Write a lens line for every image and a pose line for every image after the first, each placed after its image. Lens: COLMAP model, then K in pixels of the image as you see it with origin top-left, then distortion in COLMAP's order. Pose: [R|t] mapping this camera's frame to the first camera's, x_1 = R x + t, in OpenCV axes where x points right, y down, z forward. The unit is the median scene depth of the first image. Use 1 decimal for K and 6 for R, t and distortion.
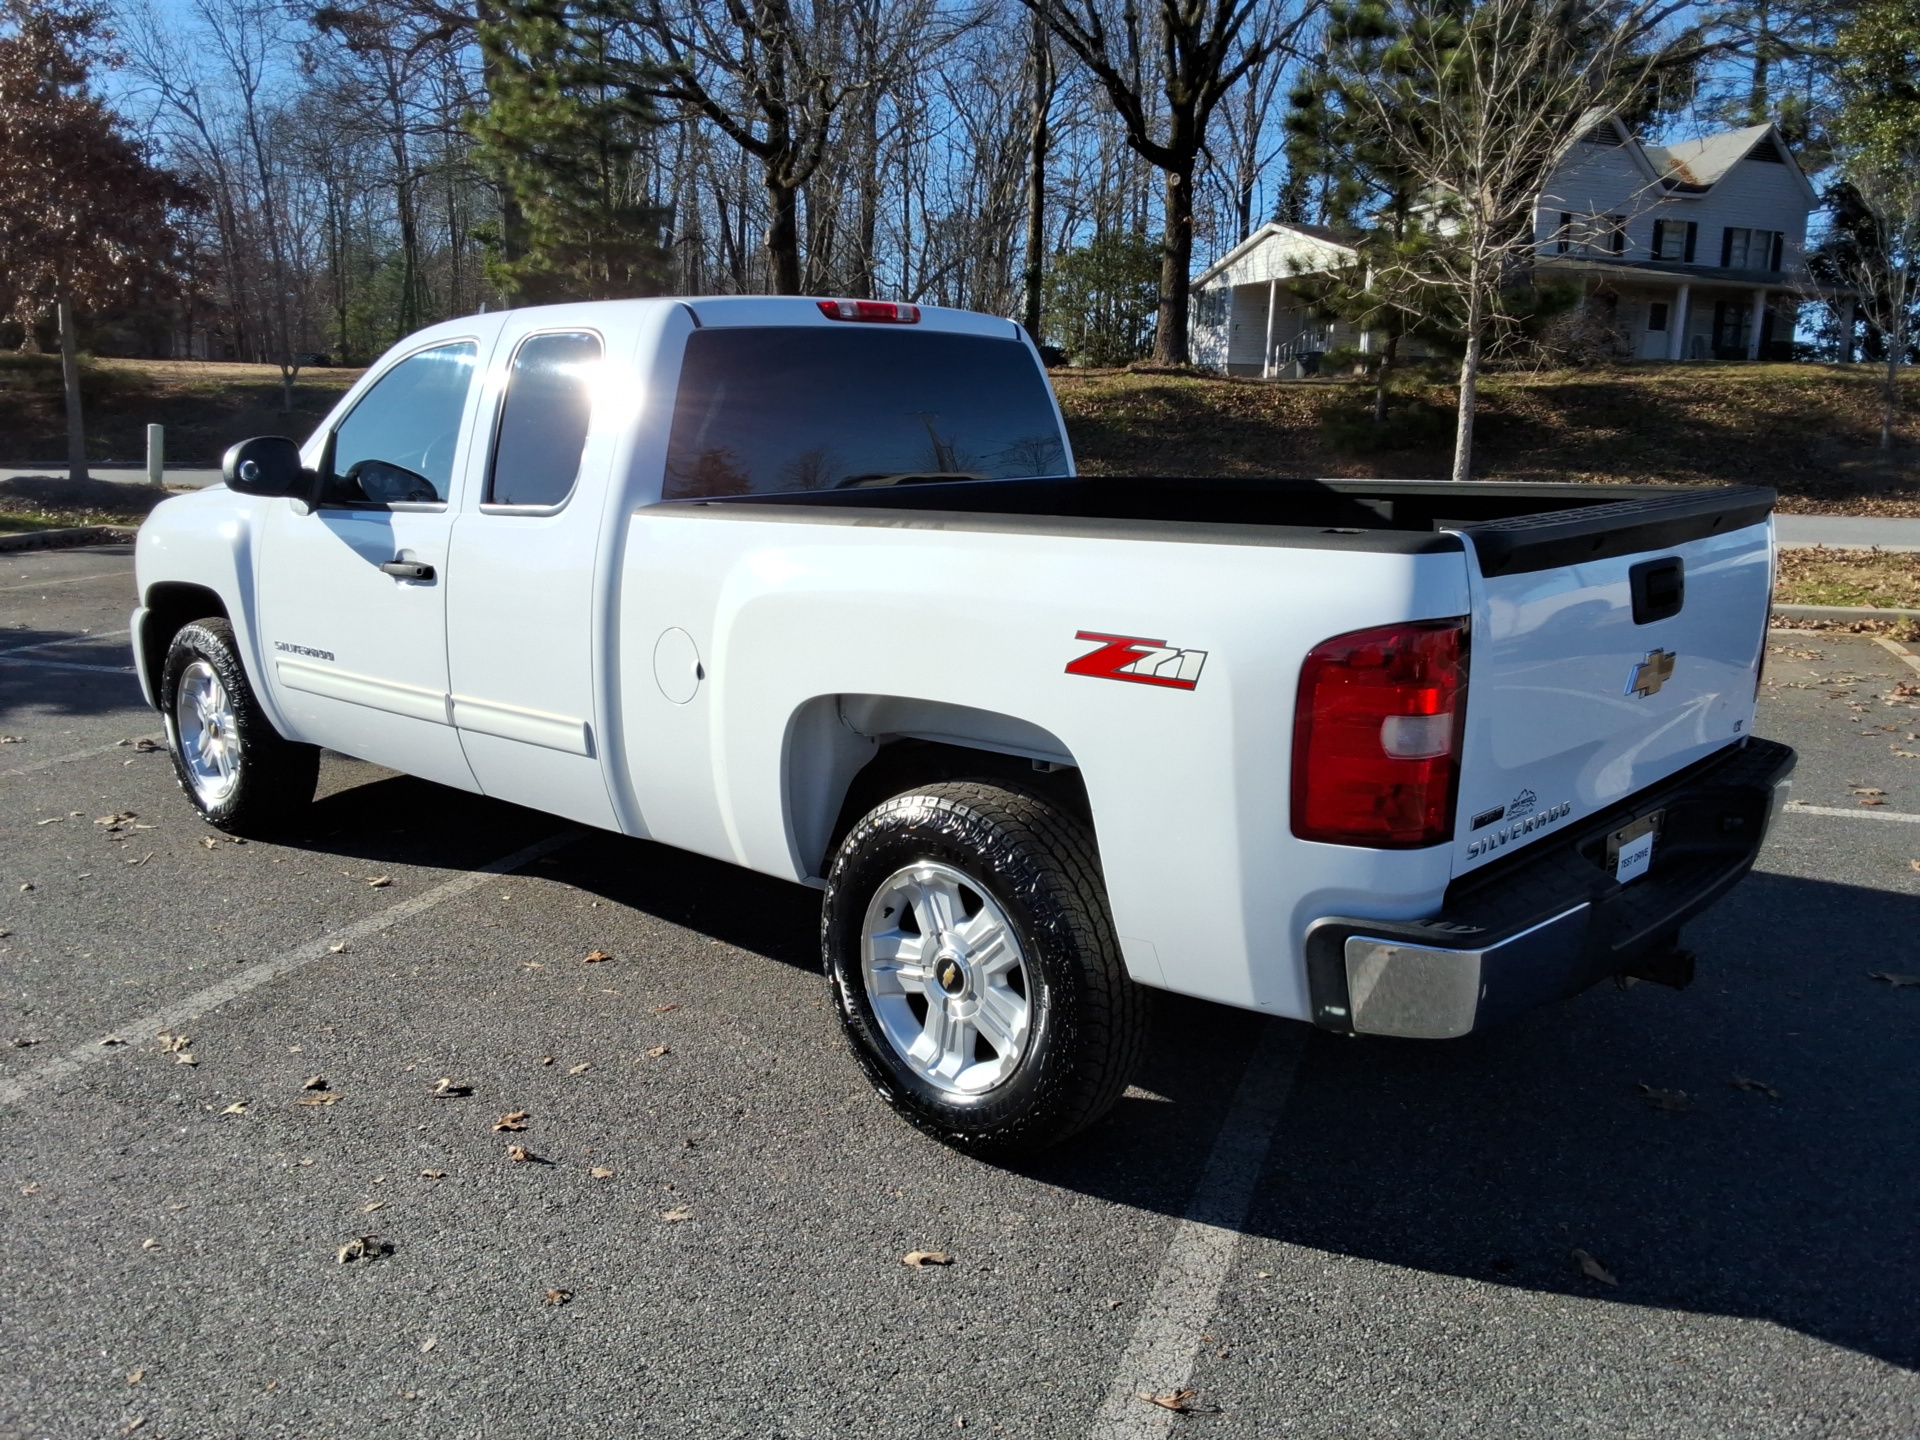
lens RADIAL K [[1534.6, 0, 973.6], [0, 1534.6, 703.5], [0, 0, 1]] dist [0.129493, -0.198176]
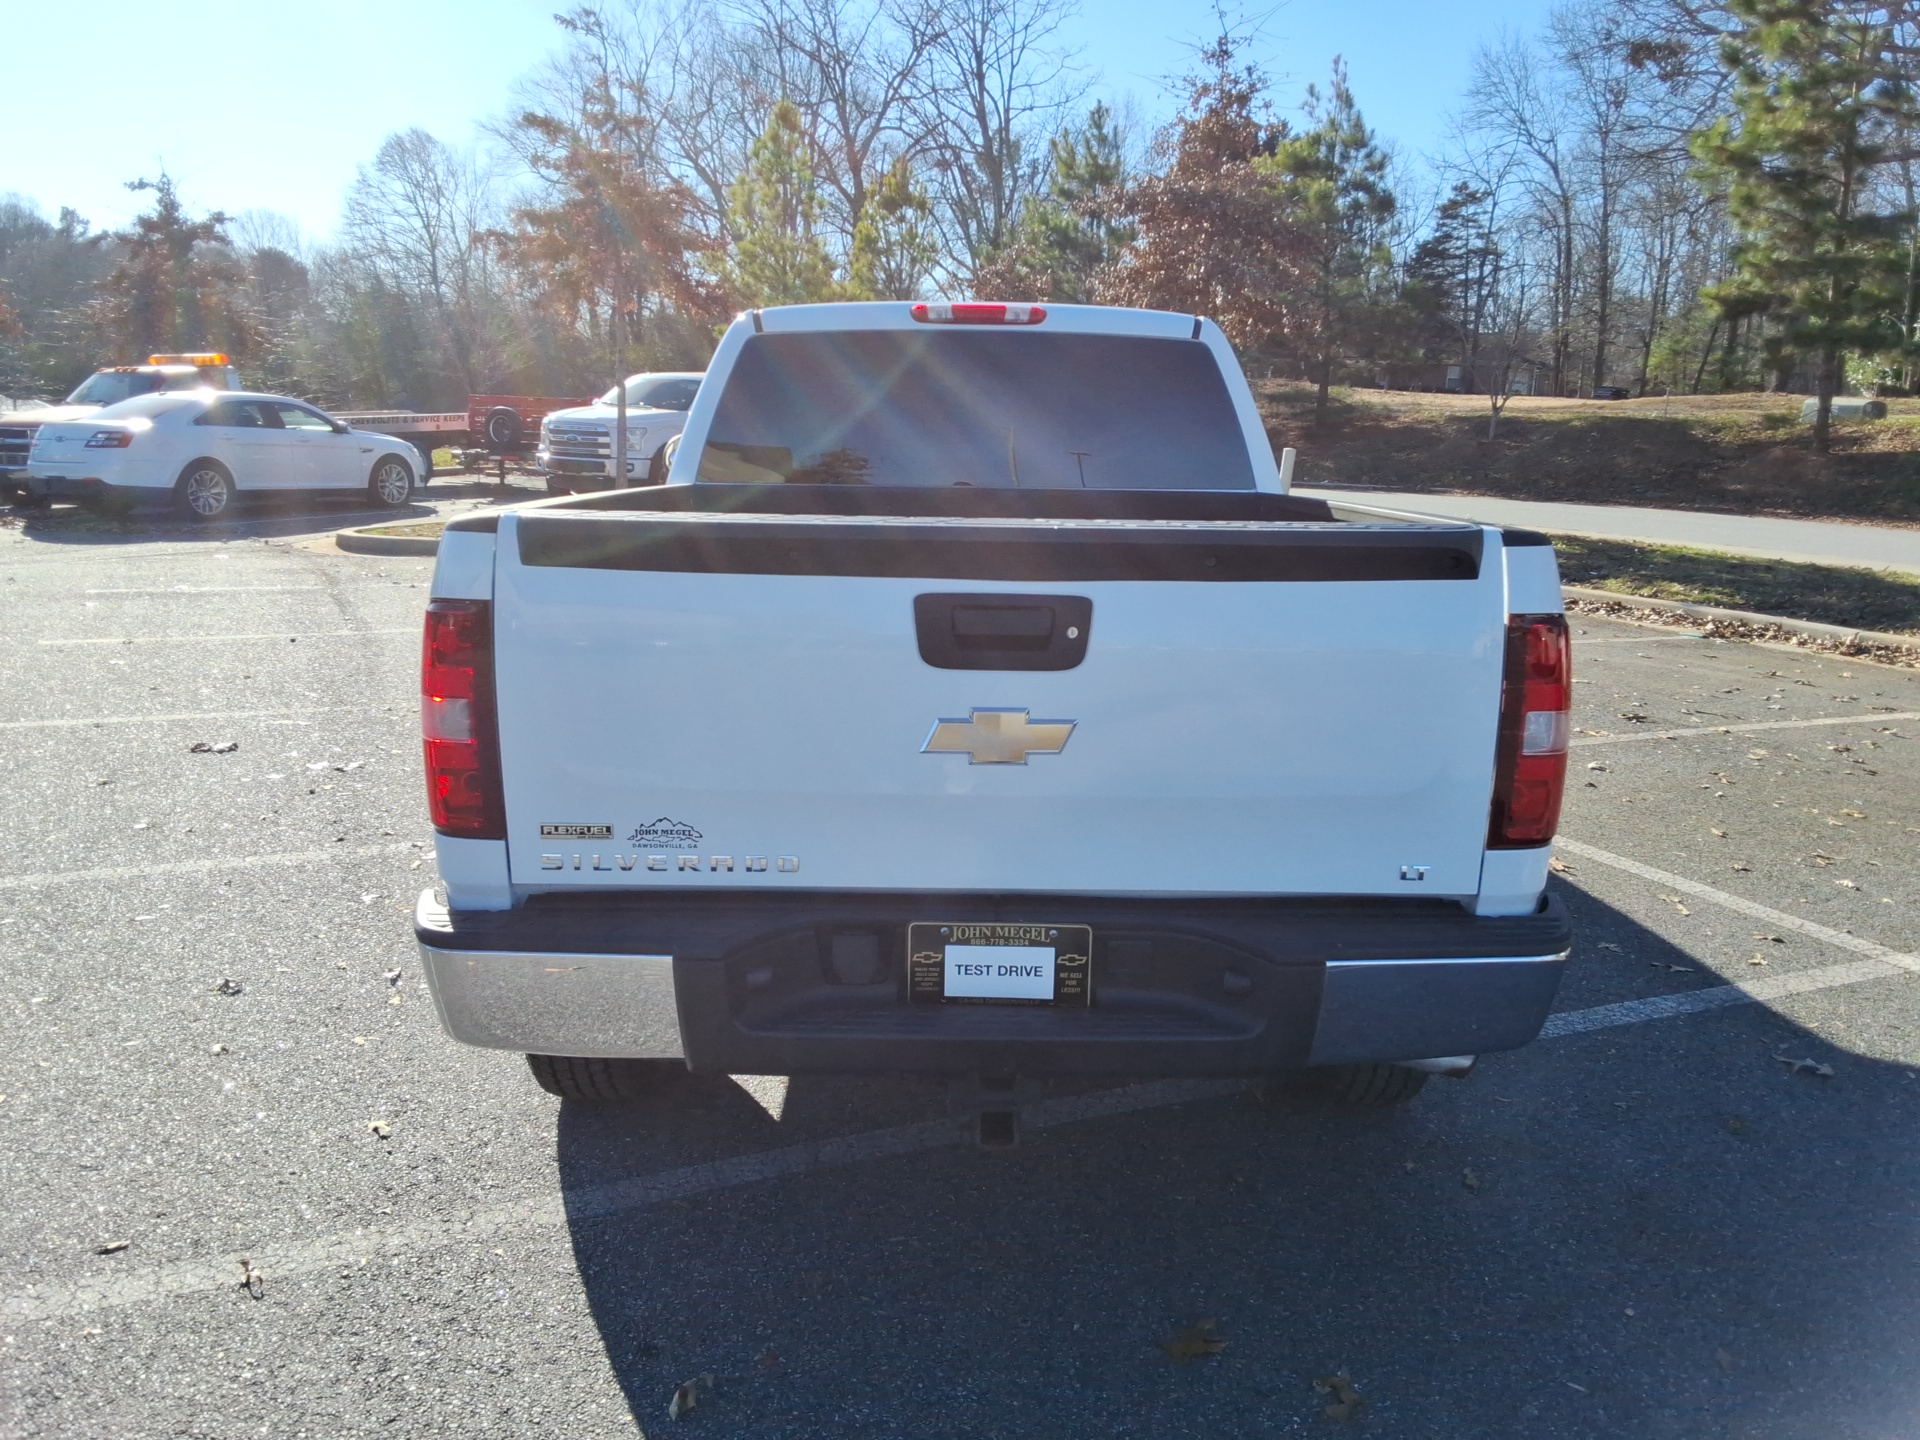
lens RADIAL K [[1534.6, 0, 973.6], [0, 1534.6, 703.5], [0, 0, 1]] dist [0.129493, -0.198176]
pose [[0.687327, 0.143931, -0.711945, 0.272212], [-0.159204, 0.986189, 0.045675, -0.019356], [0.708686, 0.081951, 0.700749, 0.124759]]
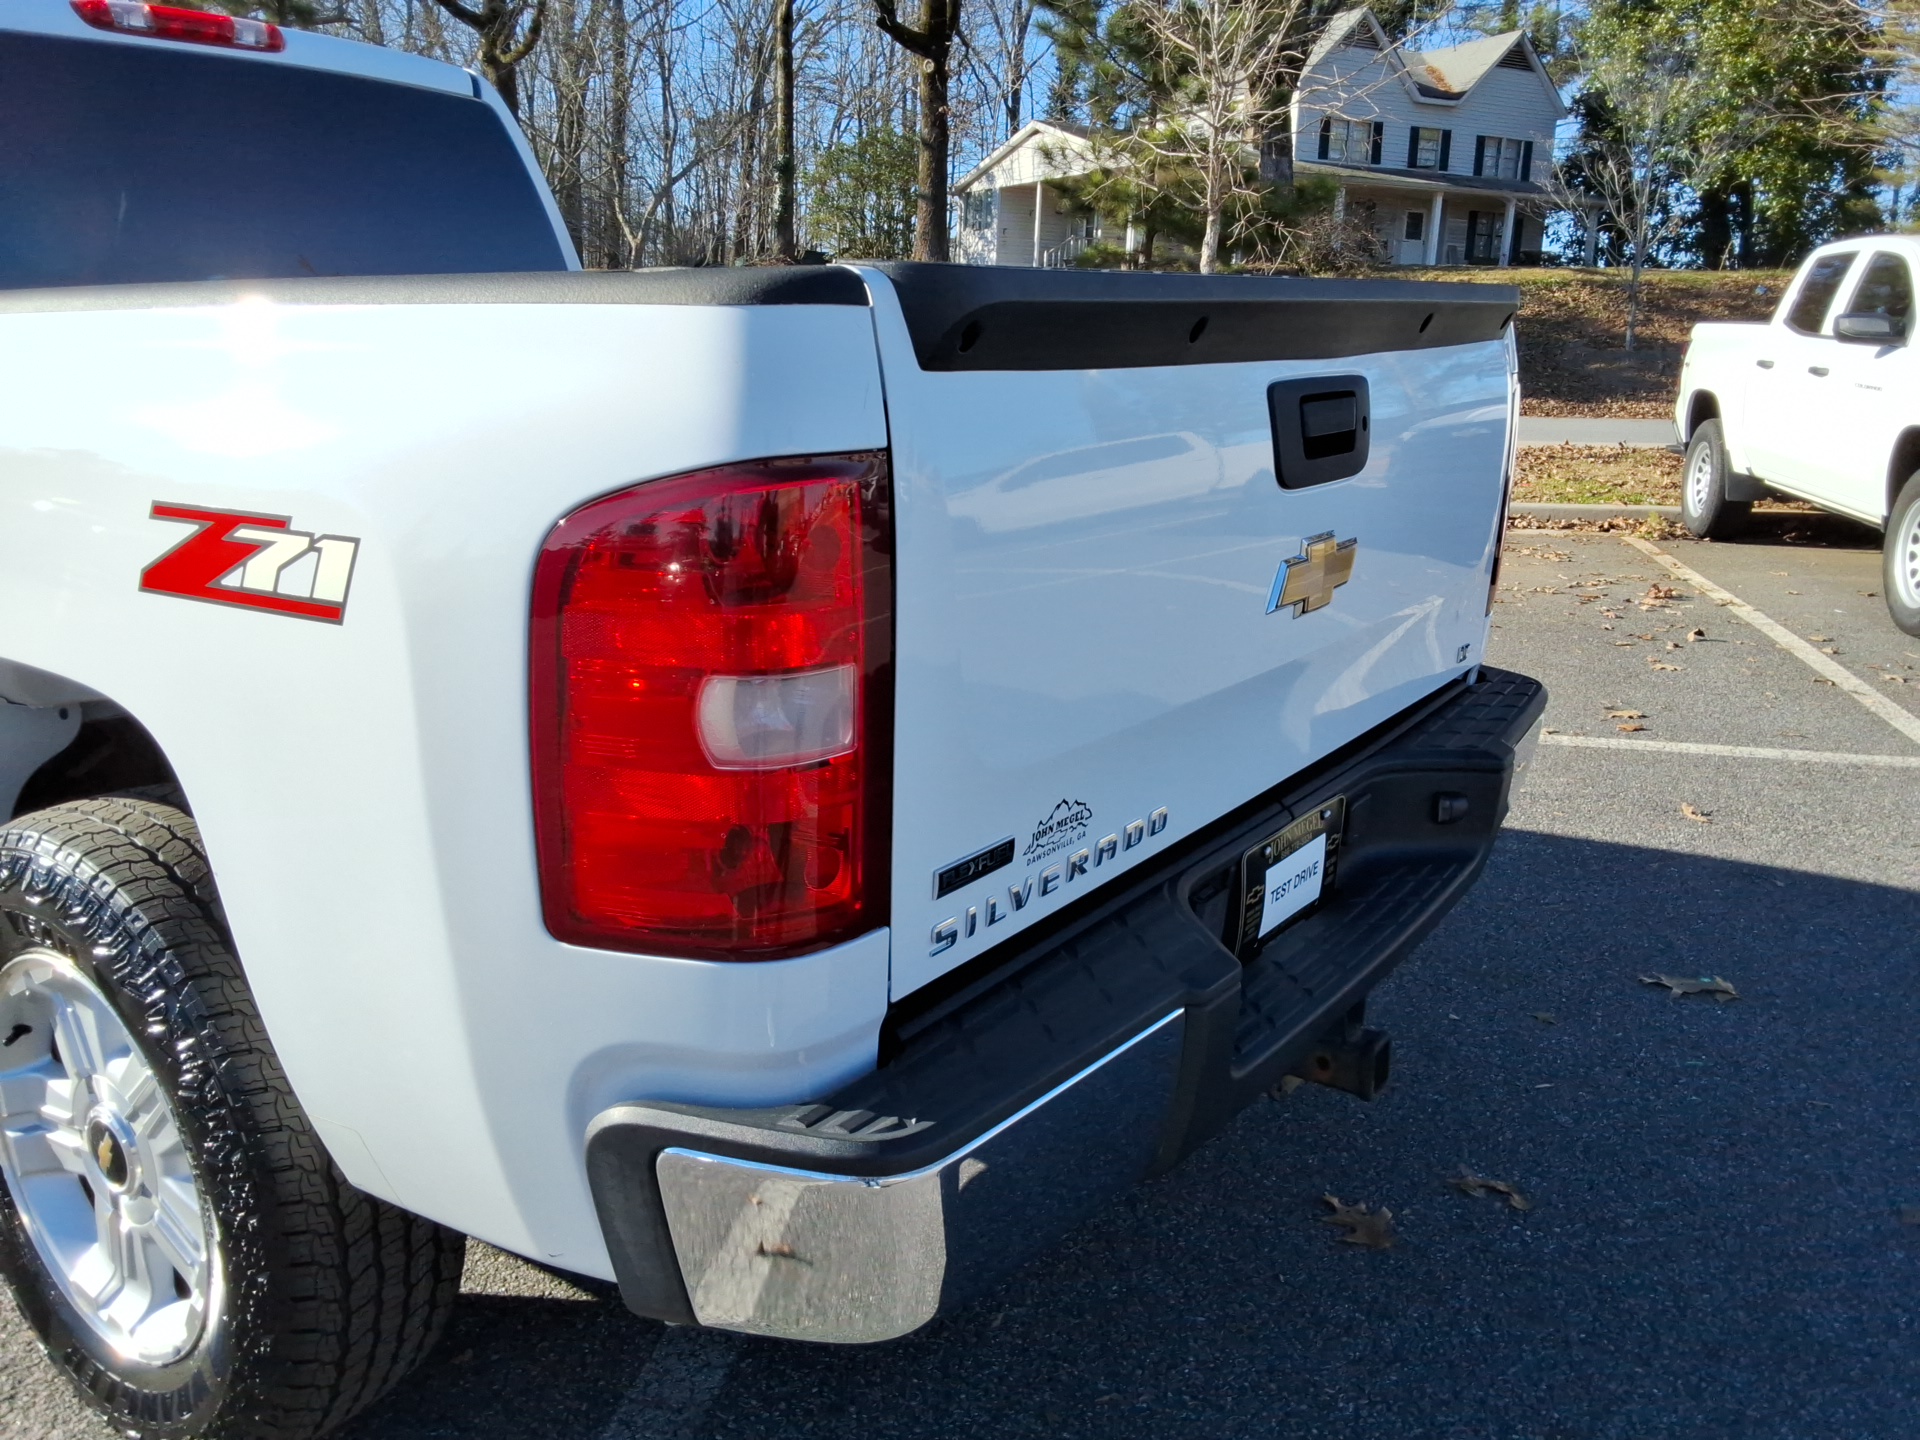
lens RADIAL K [[1534.6, 0, 973.6], [0, 1534.6, 703.5], [0, 0, 1]] dist [0.129493, -0.198176]
pose [[0.990842, -0.028945, 0.131890, 0.064446], [0.022001, 0.998309, 0.053811, -0.001396], [-0.133224, -0.050416, 0.989803, 0.123694]]
